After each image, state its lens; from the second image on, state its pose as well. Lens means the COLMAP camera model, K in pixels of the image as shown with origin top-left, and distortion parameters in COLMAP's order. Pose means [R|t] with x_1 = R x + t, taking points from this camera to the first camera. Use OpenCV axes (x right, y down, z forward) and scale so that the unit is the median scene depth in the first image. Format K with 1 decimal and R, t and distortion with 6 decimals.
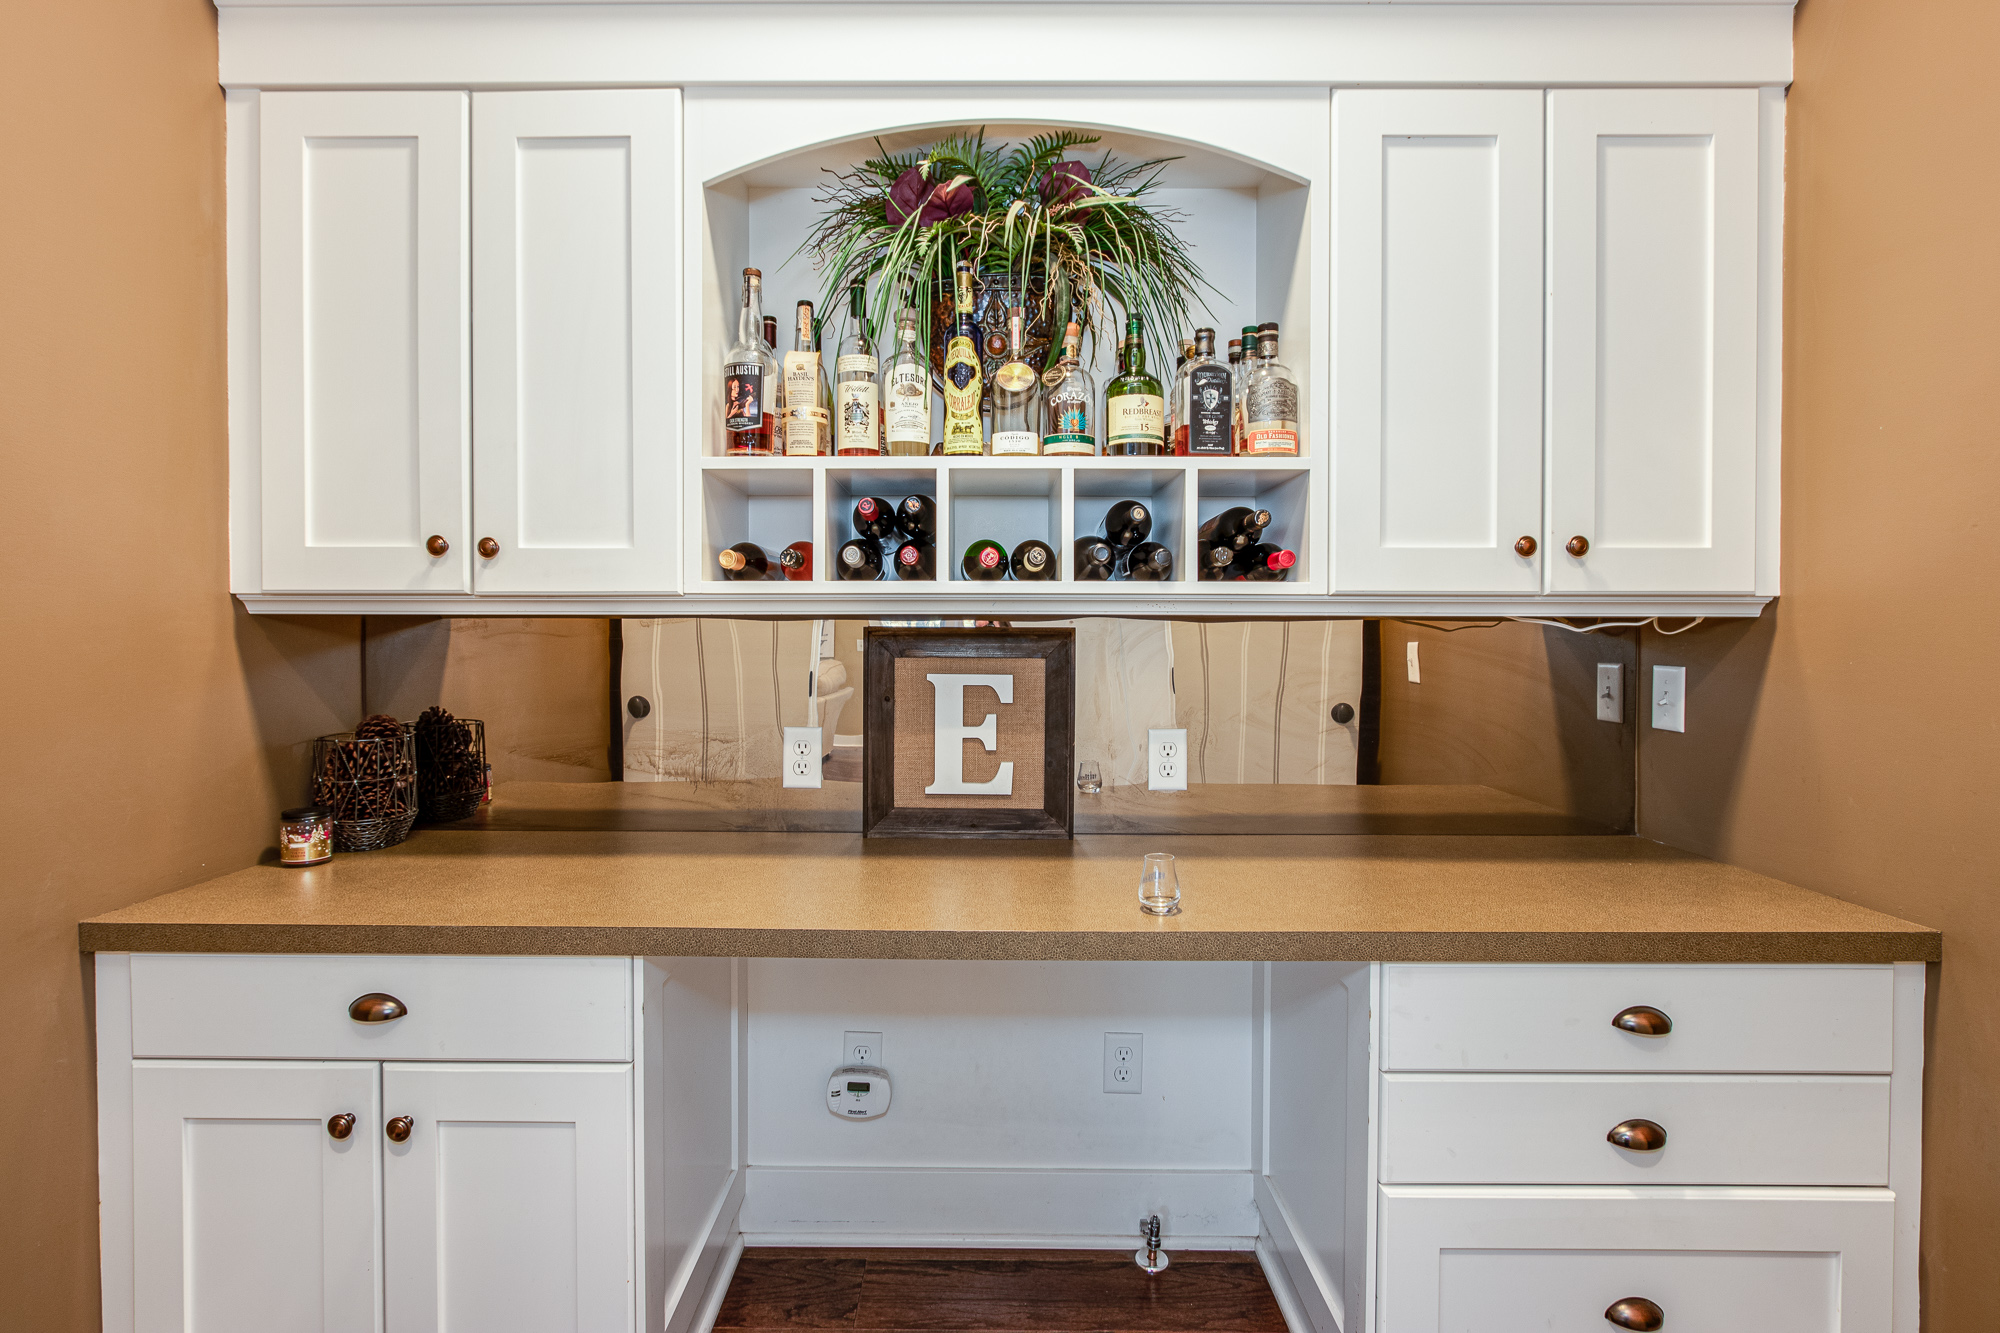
lens RADIAL K [[922.0, 0, 982.9], [0, 922.0, 661.3], [0, 0, 1]] dist [-0.011813, -0.000757]
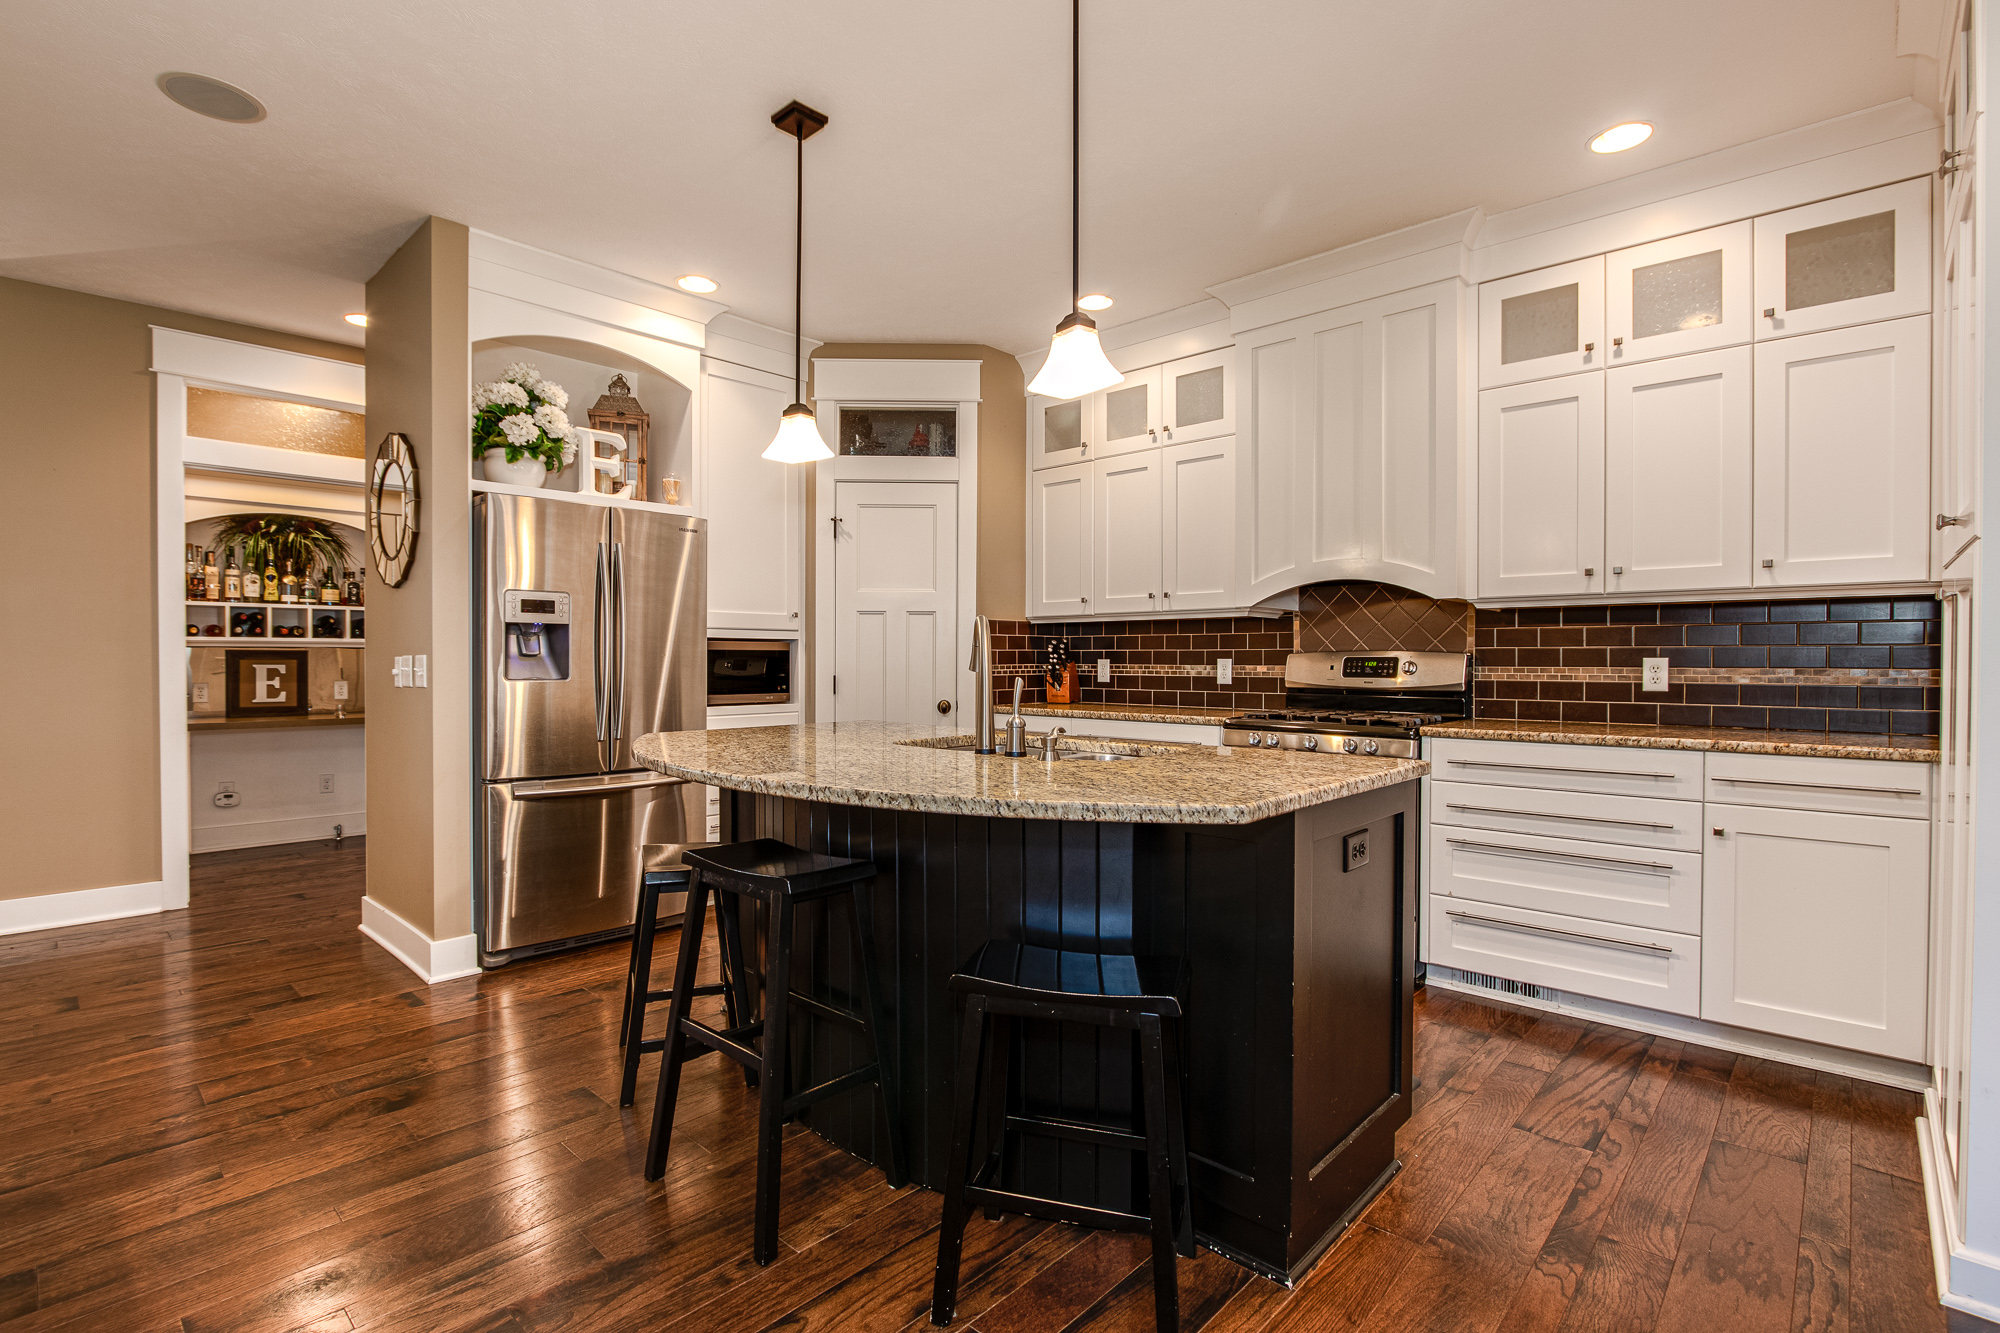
lens RADIAL K [[961.0, 0, 1000.0], [0, 961.0, 663.5], [0, 0, 1]] dist [-0.005301, -0.001458]
pose [[0.672902, -0.006356, 0.739705, -0.848721], [0.035746, 0.999074, -0.023932, 0.198258], [-0.738868, 0.042545, 0.672506, -3.467127]]
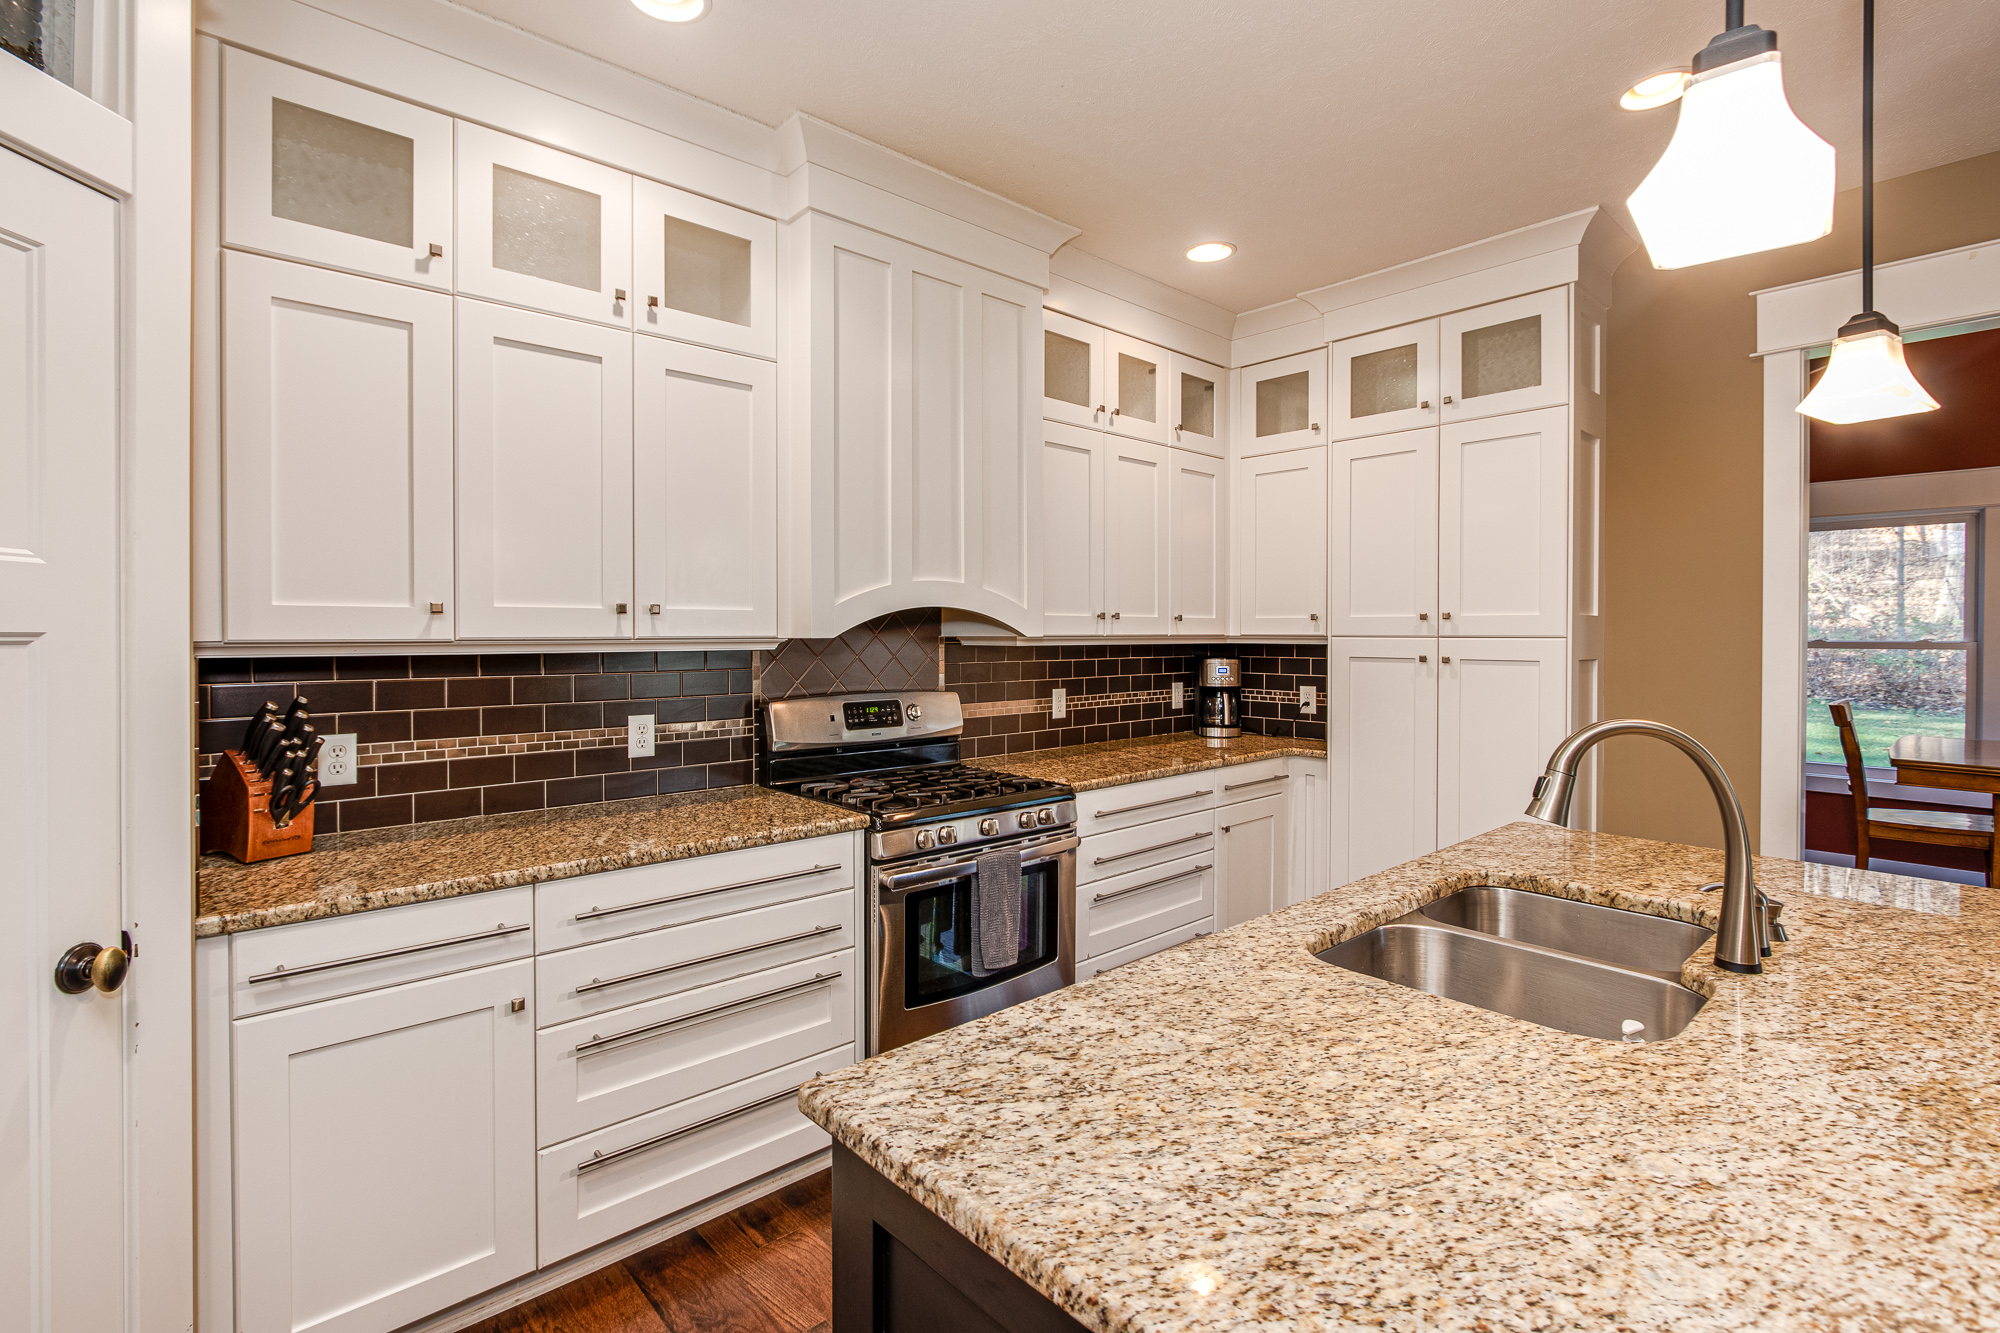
lens RADIAL K [[922.0, 0, 978.4], [0, 922.0, 646.7], [0, 0, 1]] dist [-0.011813, -0.000757]
pose [[-0.665047, -0.009791, 0.746737, 0.112443], [0.035202, 0.998392, 0.044441, -0.034976], [-0.745971, 0.055842, -0.663633, -1.385551]]
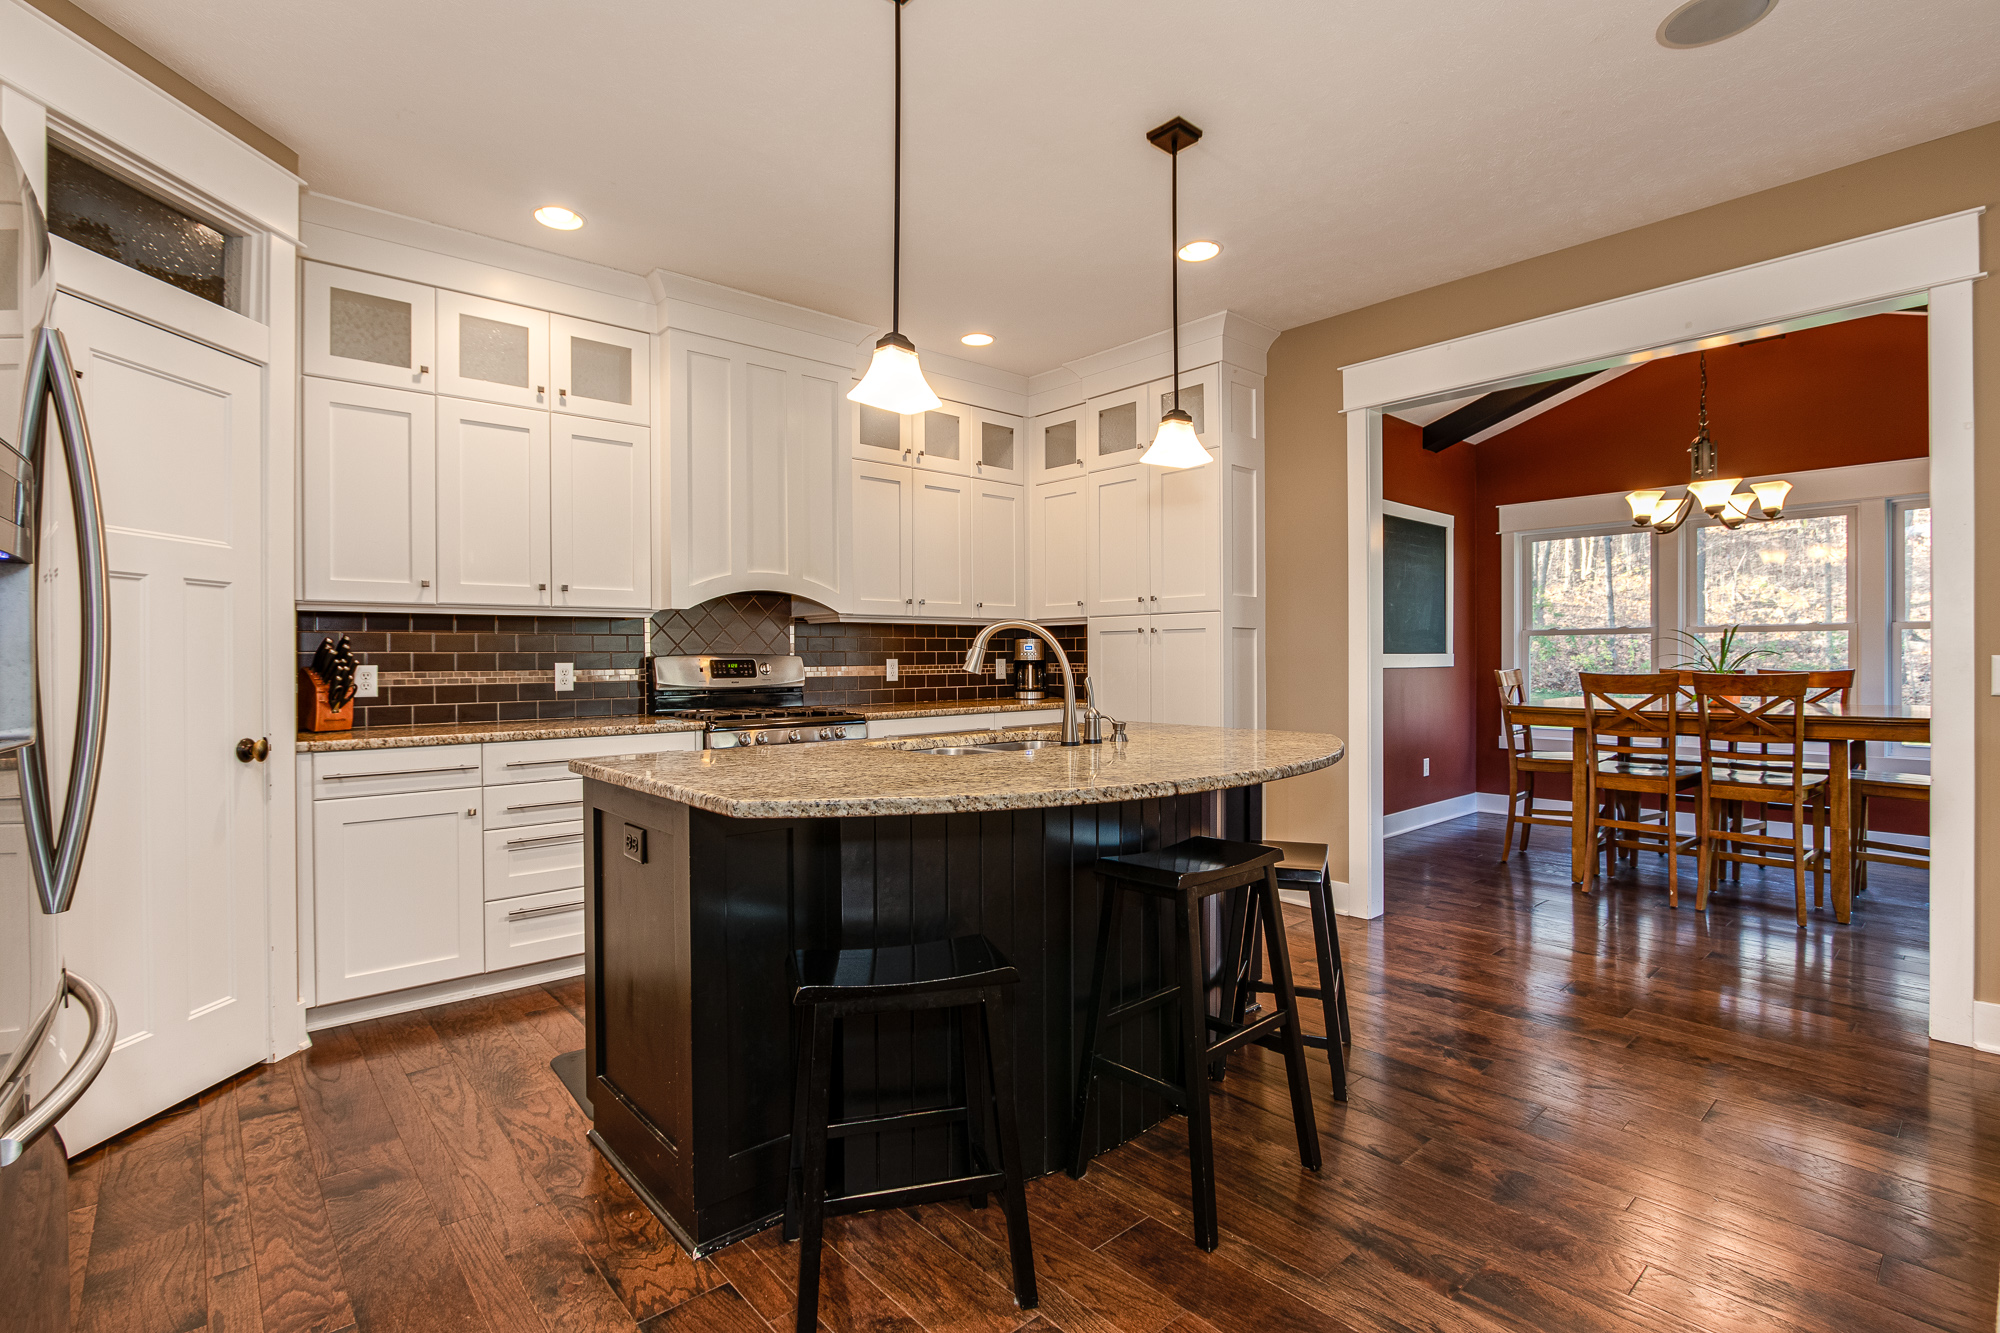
lens RADIAL K [[922.0, 0, 966.1], [0, 922.0, 664.3], [0, 0, 1]] dist [-0.011813, -0.000757]
pose [[-0.654135, -0.001368, 0.756377, -0.826904], [0.041663, 0.998415, 0.037837, 0.094423], [-0.755230, 0.056263, -0.653041, -1.225114]]
